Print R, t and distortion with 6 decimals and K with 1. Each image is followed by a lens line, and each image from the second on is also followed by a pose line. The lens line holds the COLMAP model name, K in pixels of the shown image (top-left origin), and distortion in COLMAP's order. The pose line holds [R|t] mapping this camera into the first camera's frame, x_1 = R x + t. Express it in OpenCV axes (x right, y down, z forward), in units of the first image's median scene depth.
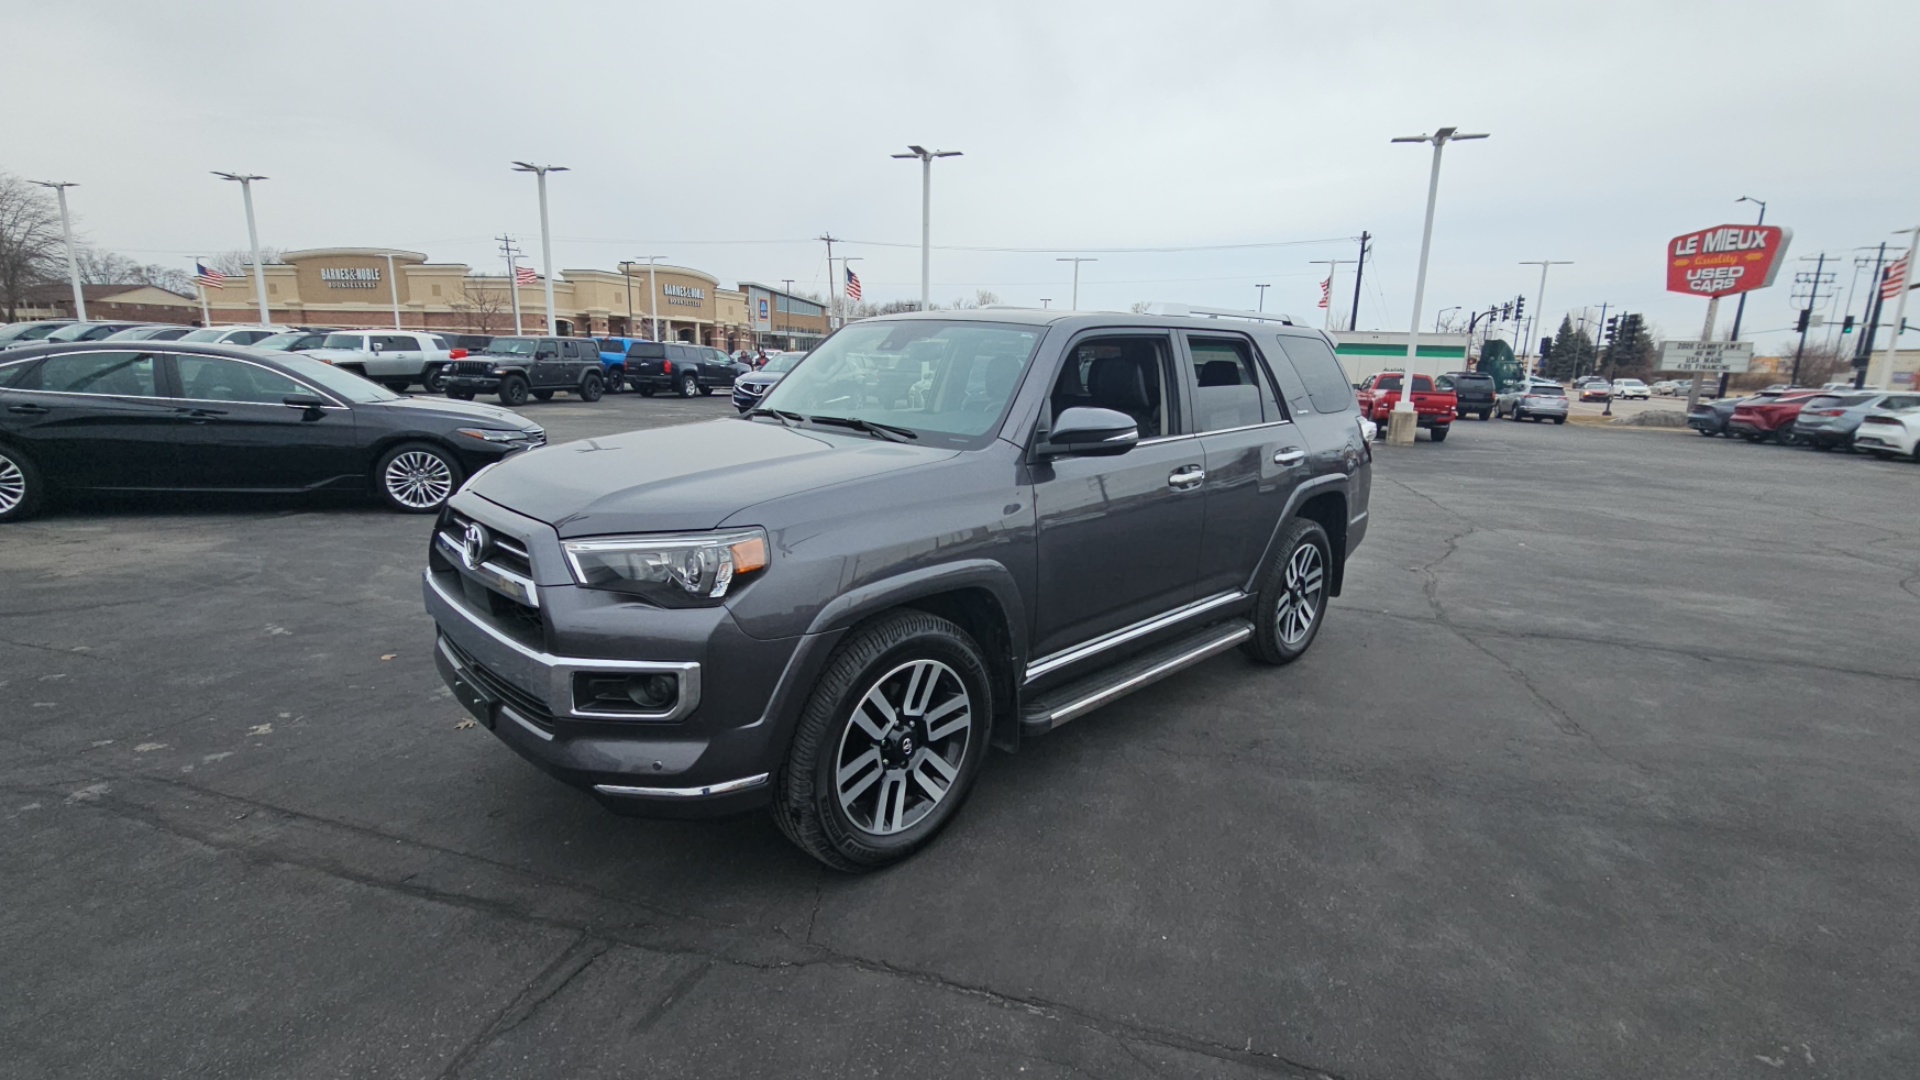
lens RADIAL K [[849.4, 0, 980.3], [0, 849.4, 549.6], [0, 0, 1]] dist [0.007557, -0.006161]
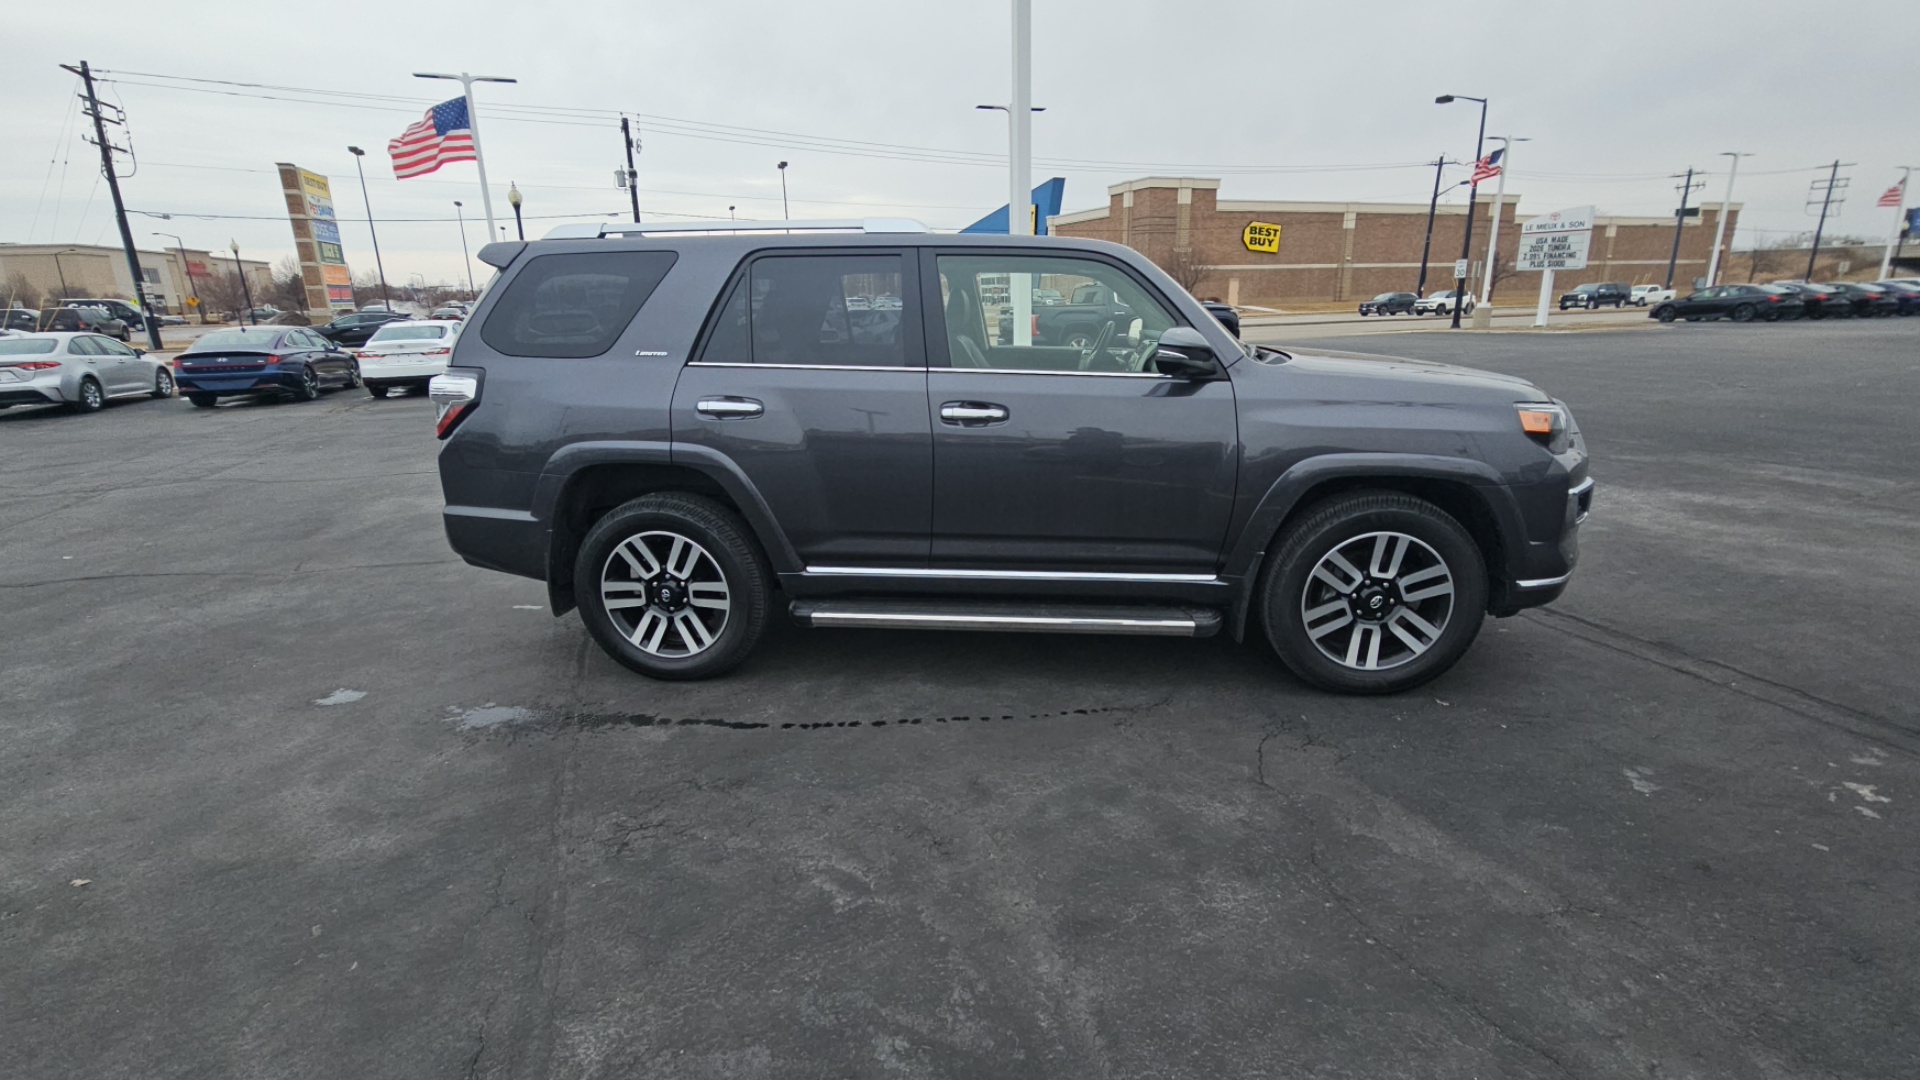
lens RADIAL K [[849.4, 0, 982.7], [0, 849.4, 545.7], [0, 0, 1]] dist [0.007557, -0.006161]
pose [[-0.617220, -0.239277, 0.749524, -0.121280], [0.173845, 0.887614, 0.426519, -0.062951], [-0.767345, 0.393557, -0.506256, 0.265771]]
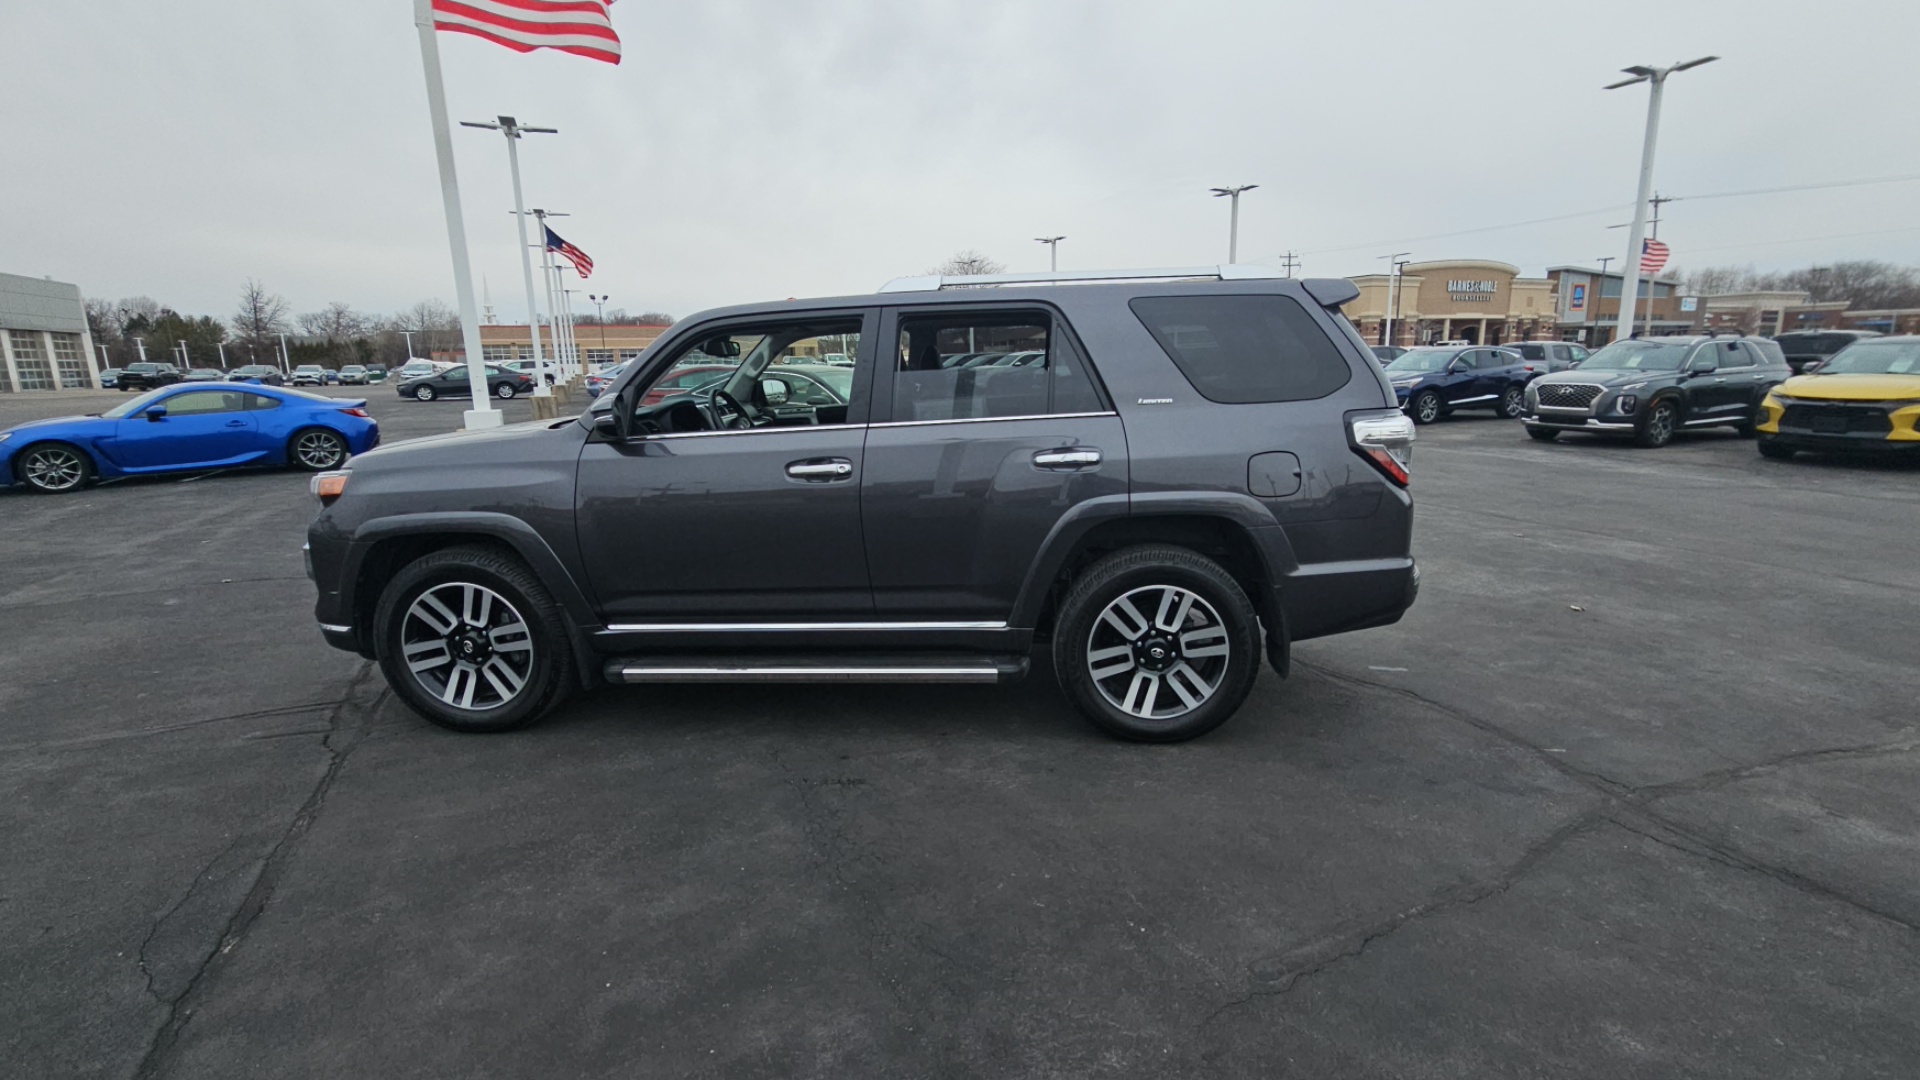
lens RADIAL K [[849.4, 0, 979.7], [0, 849.4, 550.6], [0, 0, 1]] dist [0.007557, -0.006161]
pose [[0.647373, 0.123532, -0.752096, 0.152361], [-0.127538, 0.990422, 0.052899, -0.009986], [0.751427, 0.061675, 0.656928, 0.076242]]
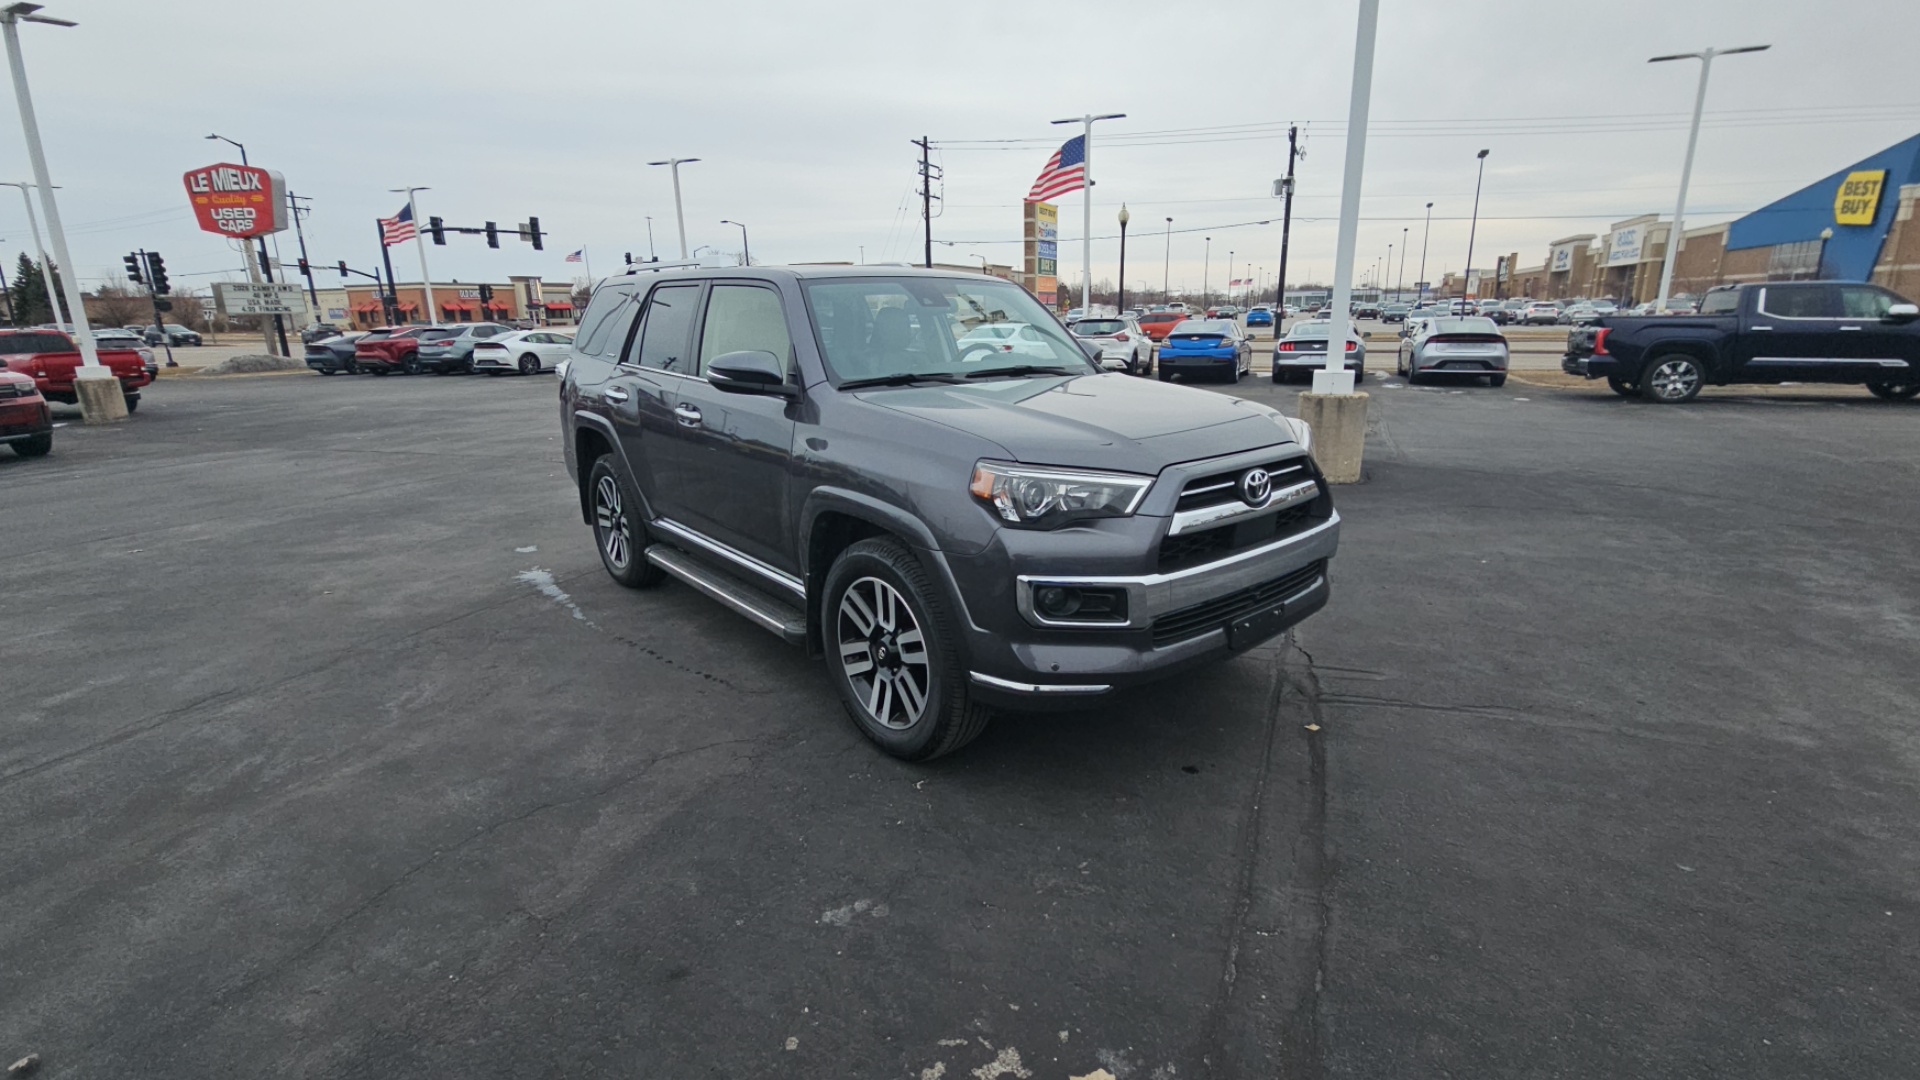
lens RADIAL K [[849.4, 0, 982.8], [0, 849.4, 548.1], [0, 0, 1]] dist [0.007557, -0.006161]
pose [[0.088098, -0.297493, 0.950650, -0.173541], [0.236402, 0.933340, 0.270168, -0.032621], [-0.967653, 0.200934, 0.152554, 0.120171]]
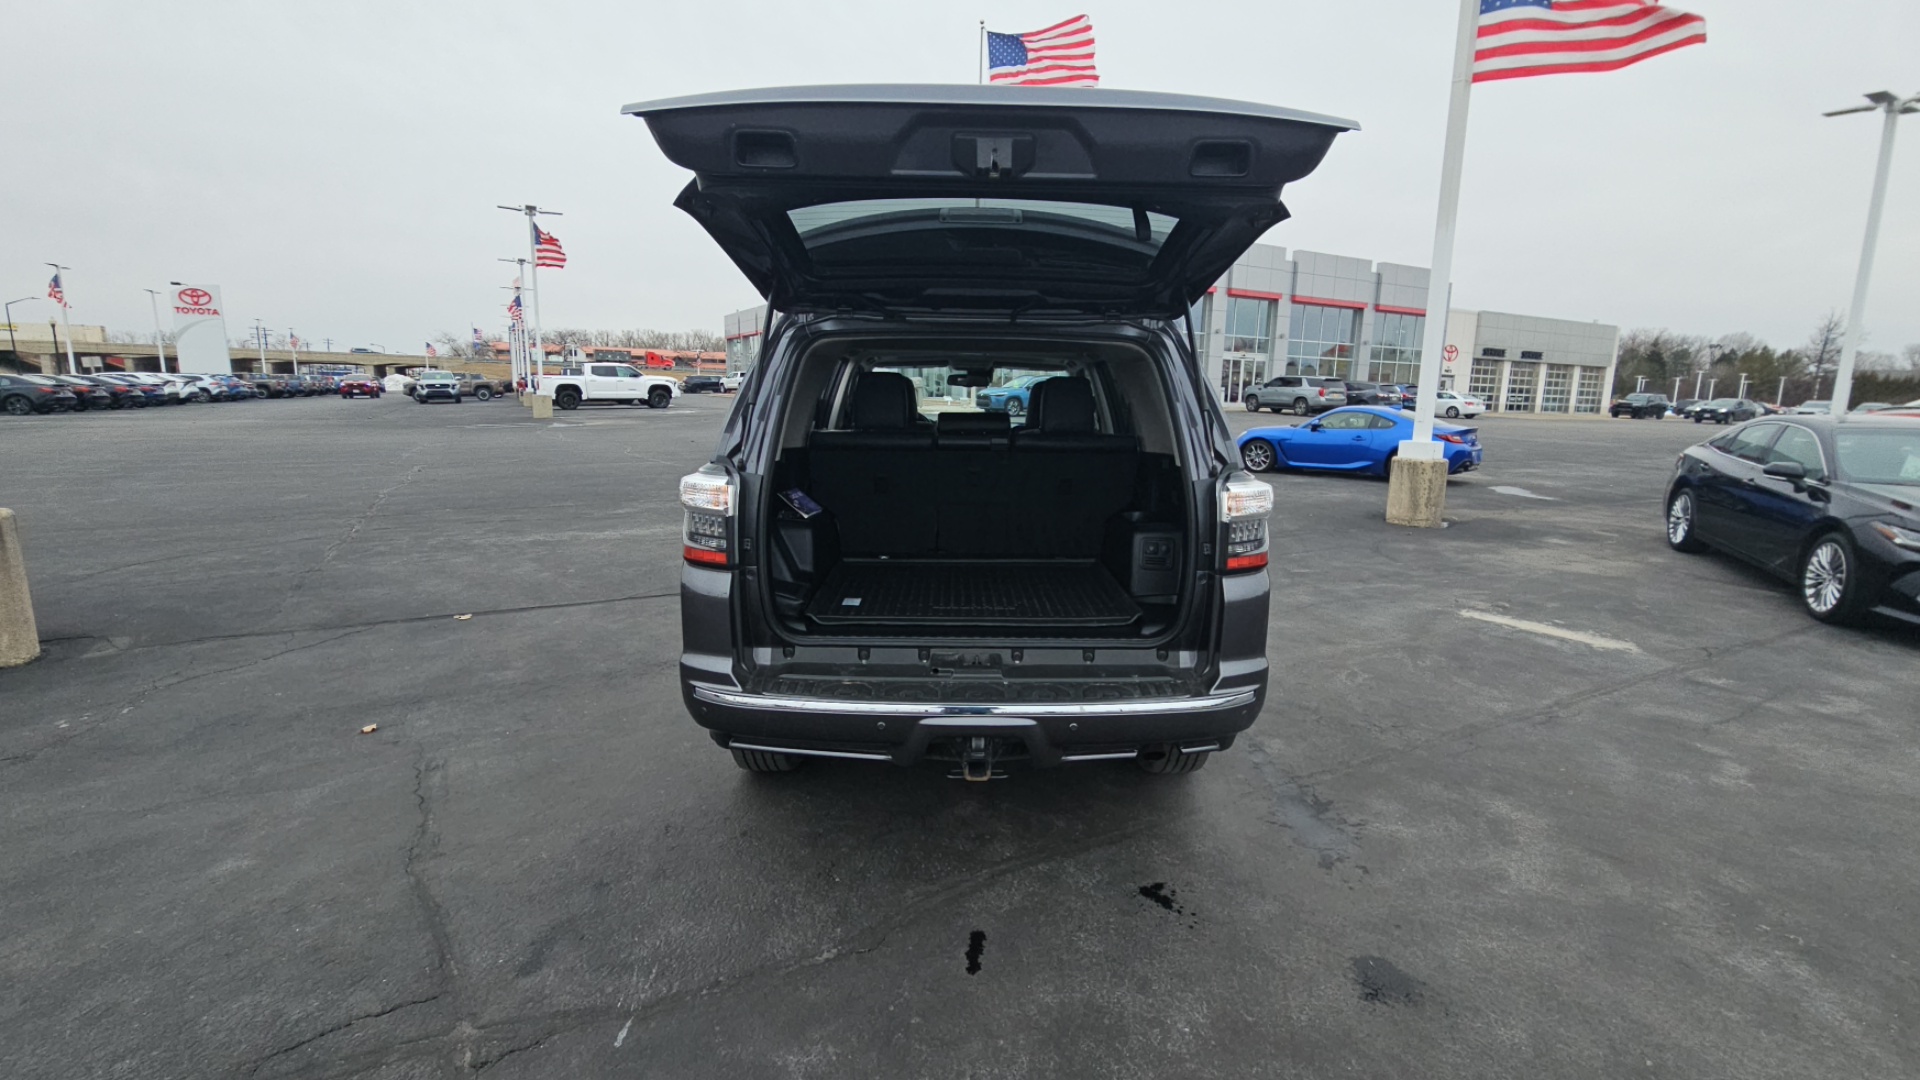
lens RADIAL K [[849.4, 0, 977.2], [0, 849.4, 543.3], [0, 0, 1]] dist [0.007557, -0.006161]
pose [[-0.704702, 0.078860, -0.705107, 0.144281], [-0.198344, 0.932284, 0.302498, -0.061241], [0.681215, 0.353025, -0.641341, 0.299347]]
